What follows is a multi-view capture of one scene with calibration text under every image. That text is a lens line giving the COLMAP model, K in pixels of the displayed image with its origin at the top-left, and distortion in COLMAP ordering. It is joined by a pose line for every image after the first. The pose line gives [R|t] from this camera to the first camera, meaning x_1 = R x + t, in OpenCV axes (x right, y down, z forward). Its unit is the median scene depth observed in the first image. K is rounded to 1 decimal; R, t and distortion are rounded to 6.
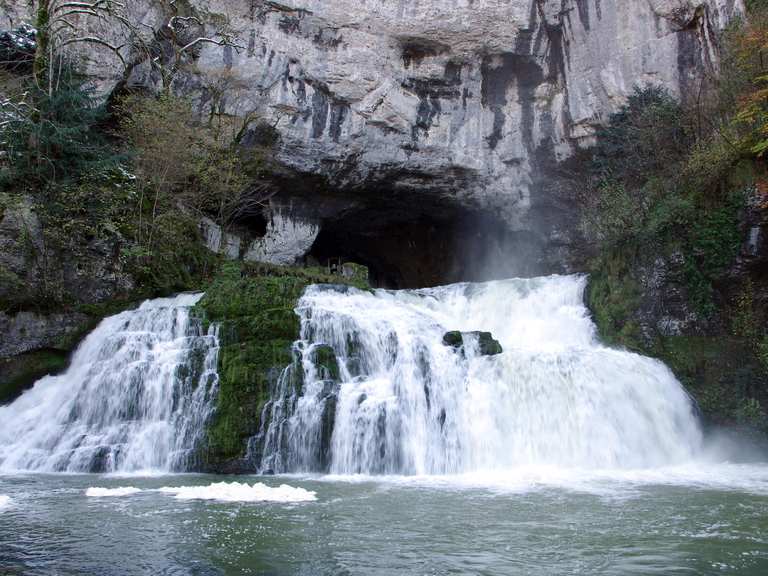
lens RADIAL K [[877.2, 0, 384.0], [0, 877.2, 288.0], [0, 0, 1]] dist [-0.012659, -0.011756]
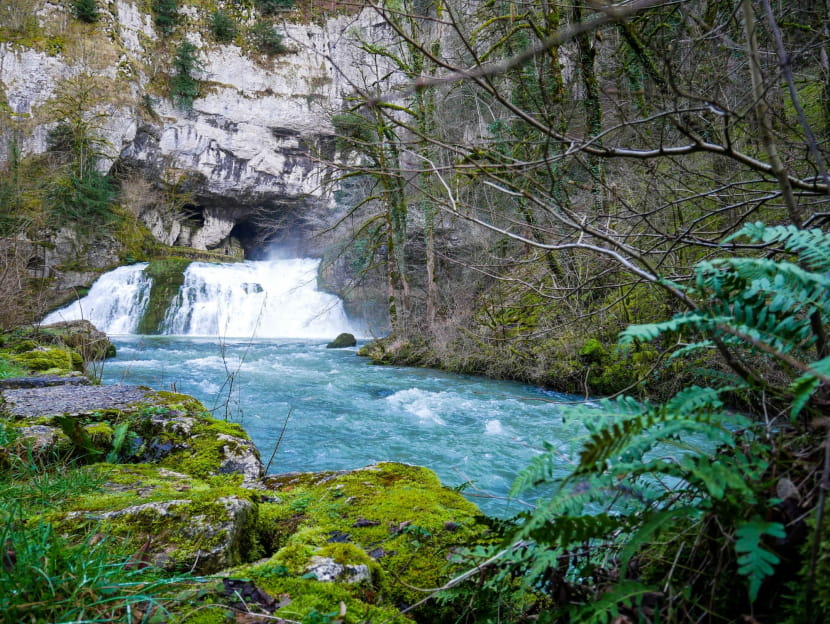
lens RADIAL K [[651.7, 0, 415.0], [0, 651.7, 312.0], [0, 0, 1]] dist [-0.012692, -0.005268]
pose [[0.995848, 0.019941, 0.088817, 0.217889], [-0.029498, 0.993753, 0.107630, -0.046616], [-0.086116, -0.109803, 0.990216, -0.502103]]
